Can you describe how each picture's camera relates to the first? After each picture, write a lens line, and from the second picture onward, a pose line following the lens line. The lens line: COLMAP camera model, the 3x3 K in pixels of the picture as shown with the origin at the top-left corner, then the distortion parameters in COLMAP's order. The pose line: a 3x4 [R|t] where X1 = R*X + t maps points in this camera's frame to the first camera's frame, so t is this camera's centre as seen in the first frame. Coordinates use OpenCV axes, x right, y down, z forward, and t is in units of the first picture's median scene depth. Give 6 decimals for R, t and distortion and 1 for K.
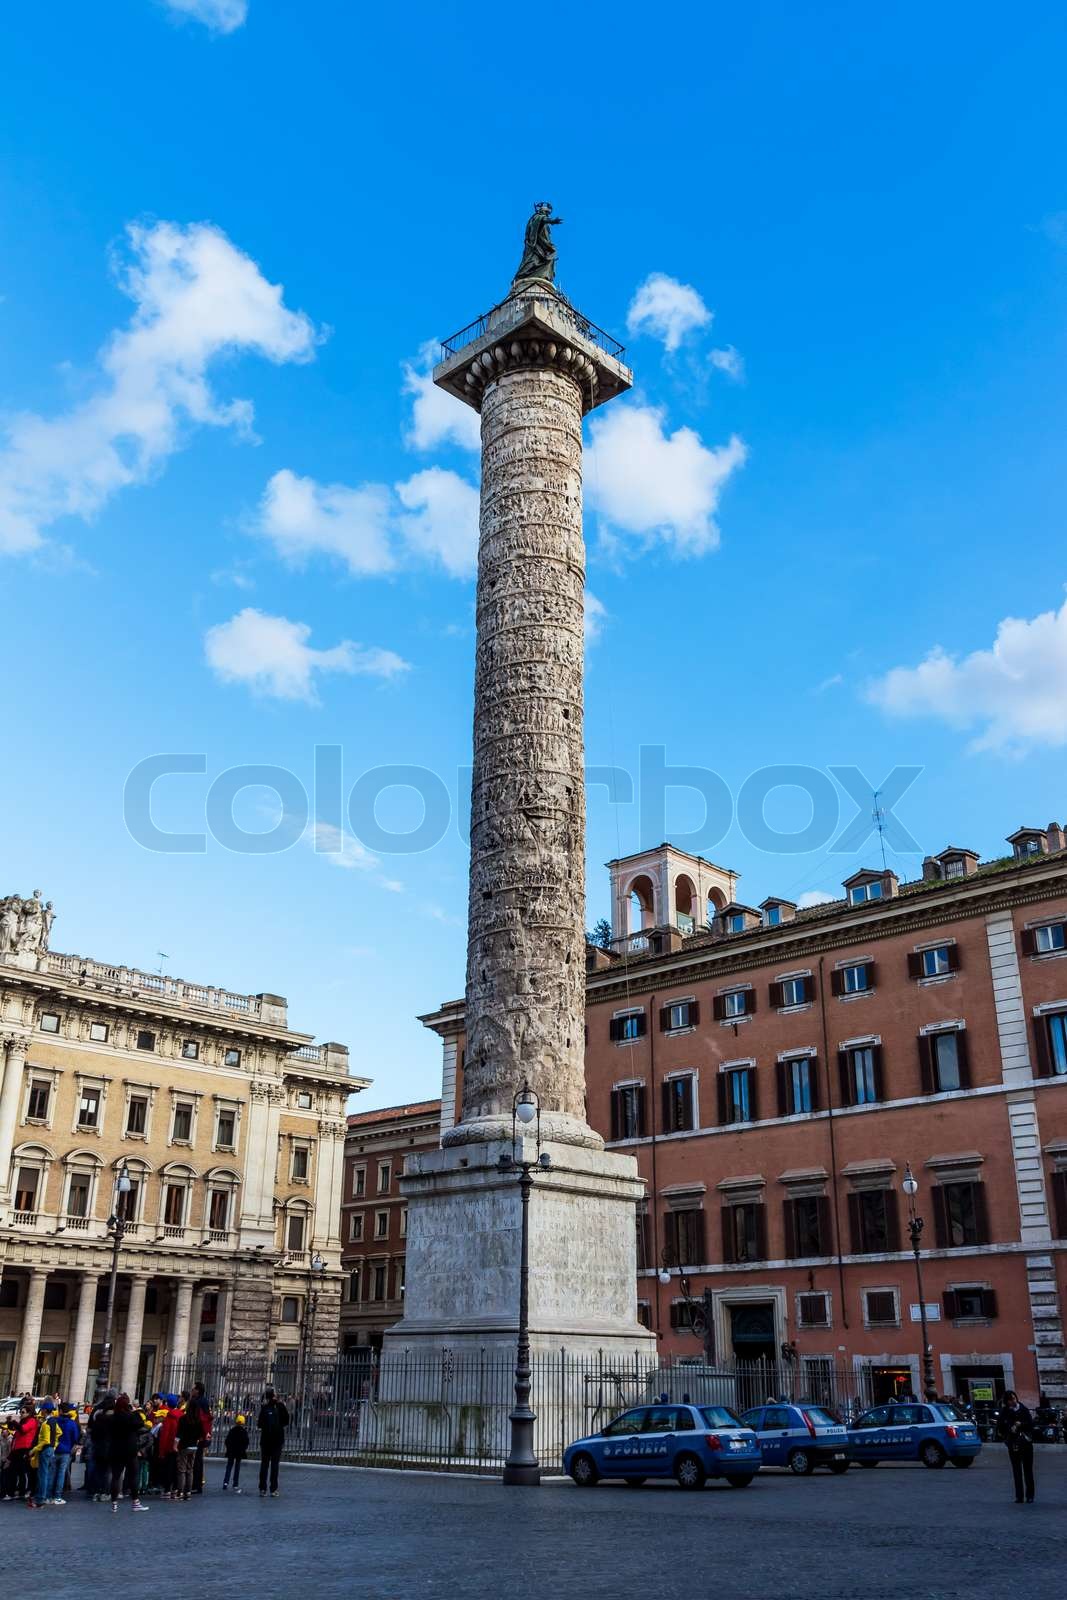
lens RADIAL K [[1375.7, 0, 533.5], [0, 1375.7, 800.0], [0, 0, 1]] dist [0.005276, 0.002149]
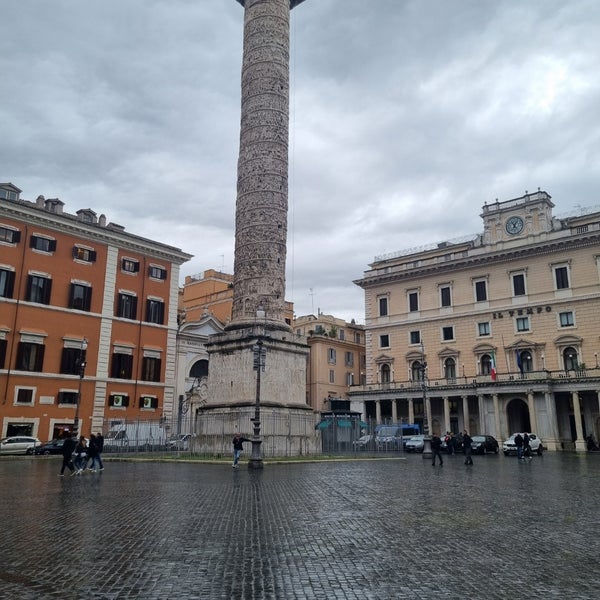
lens RADIAL K [[594.9, 0, 299.7], [0, 594.9, 288.4], [0, 0, 1]] dist [0.088884, 0.002536]
pose [[-0.057050, 0.244170, 0.968053, -0.731835], [-0.397284, 0.884003, -0.246383, 0.294475], [-0.915921, -0.398648, 0.046572, 0.660380]]
